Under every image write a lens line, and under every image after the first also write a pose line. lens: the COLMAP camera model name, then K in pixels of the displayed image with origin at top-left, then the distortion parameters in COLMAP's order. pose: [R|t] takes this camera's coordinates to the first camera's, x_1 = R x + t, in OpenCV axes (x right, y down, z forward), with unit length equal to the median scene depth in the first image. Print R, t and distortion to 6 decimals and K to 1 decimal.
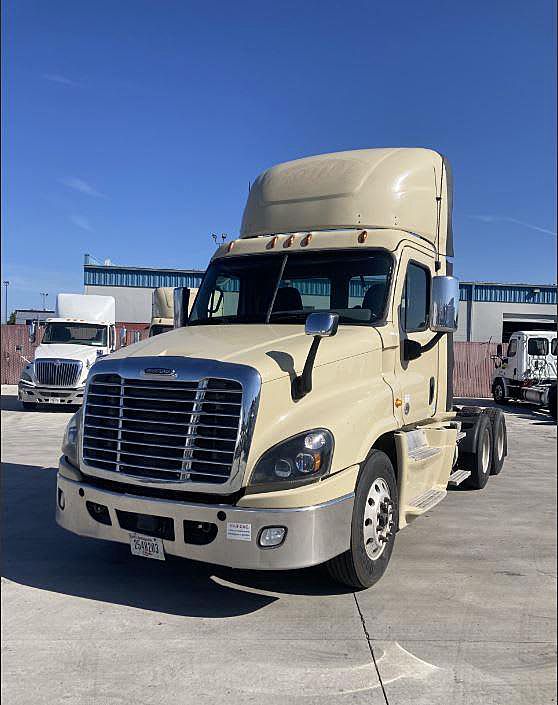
lens RADIAL K [[587.1, 0, 279.0], [0, 587.1, 352.5], [0, 0, 1]] dist [0.002703, 0.000480]
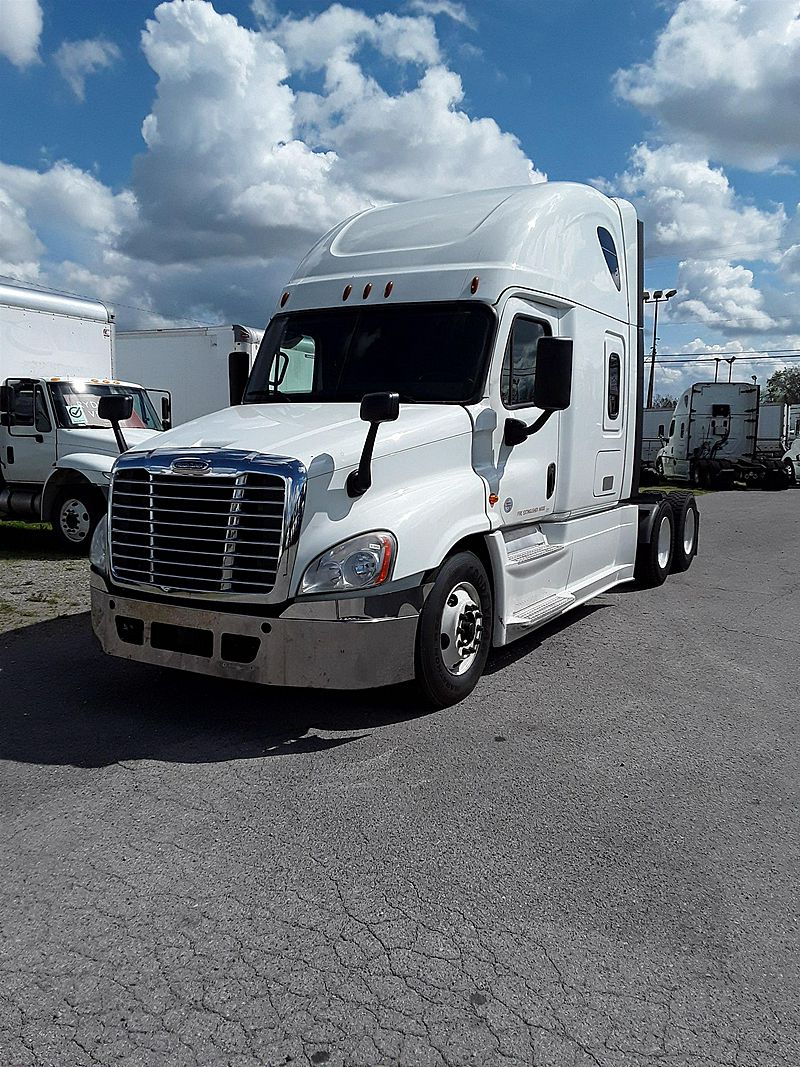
lens RADIAL K [[832.0, 0, 400.0], [0, 832.0, 533.5], [0, 0, 1]] dist [-0.006900, -0.005285]
pose [[0.999539, -0.013802, -0.027051, 0.124413], [0.017190, 0.991453, 0.129325, -0.020574], [0.025035, -0.129730, 0.991233, -0.193388]]
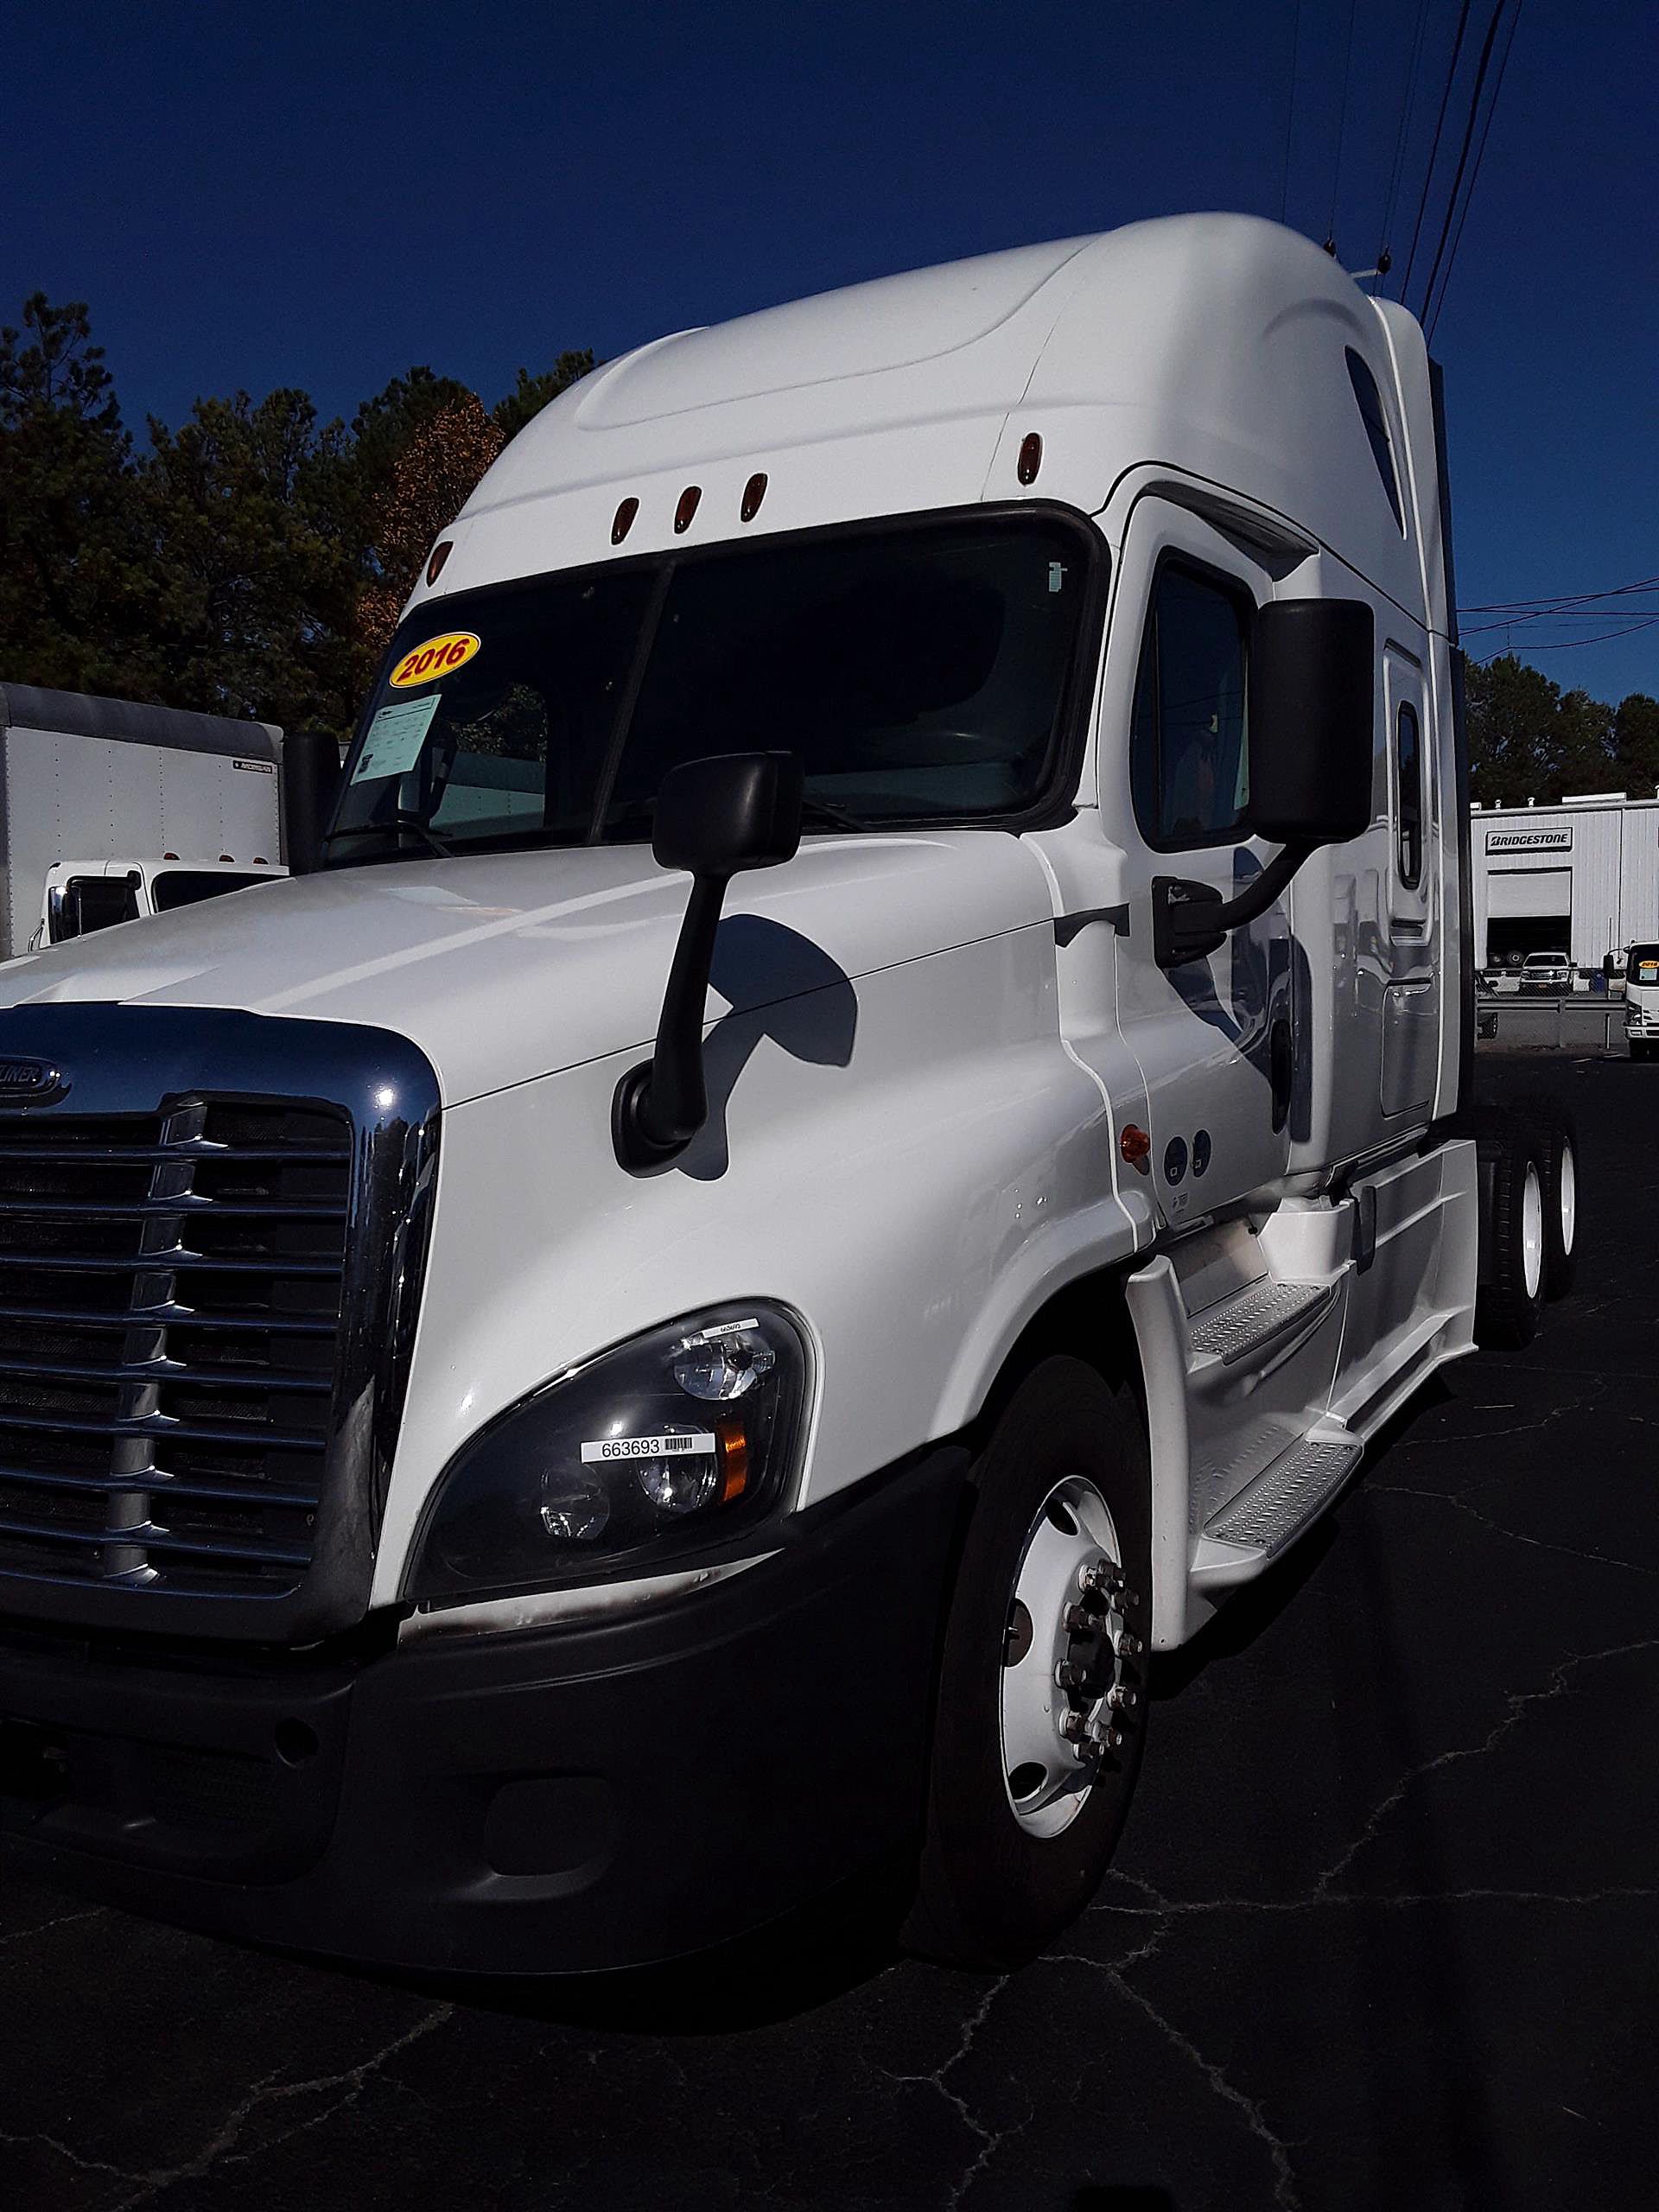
lens RADIAL K [[1788.8, 0, 911.2], [0, 1788.8, 1105.5], [0, 0, 1]] dist [0.013290, 0.002224]
pose [[0.998049, -0.057189, 0.025065, 0.112497], [0.055050, 0.995353, 0.079011, 0.009413], [-0.029467, -0.077477, 0.996559, 0.321008]]
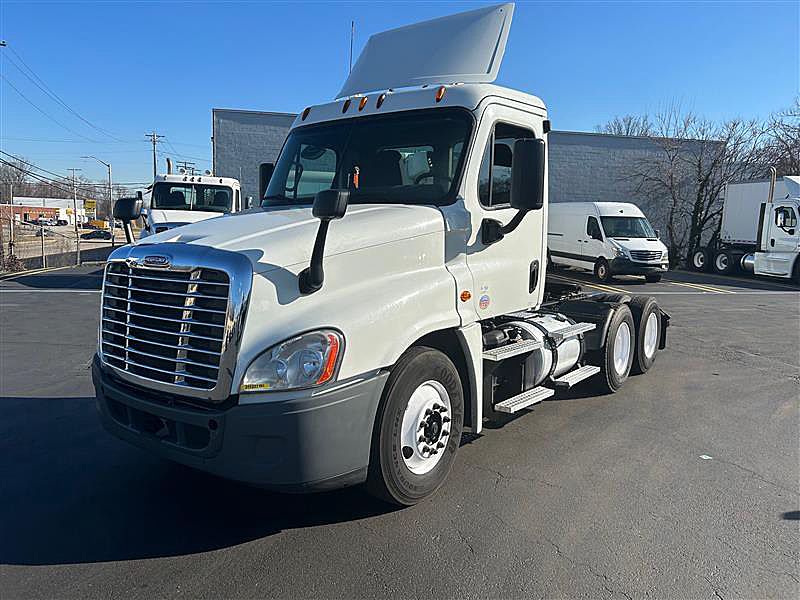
lens RADIAL K [[623.8, 0, 400.0], [0, 623.8, 300.0], [0, 0, 1]] dist [-0.006900, -0.005285]
pose [[0.990448, 0.005446, -0.137781, 0.279651], [0.010009, 0.993745, 0.111226, -0.008636], [0.137525, -0.111543, 0.984198, 0.118853]]
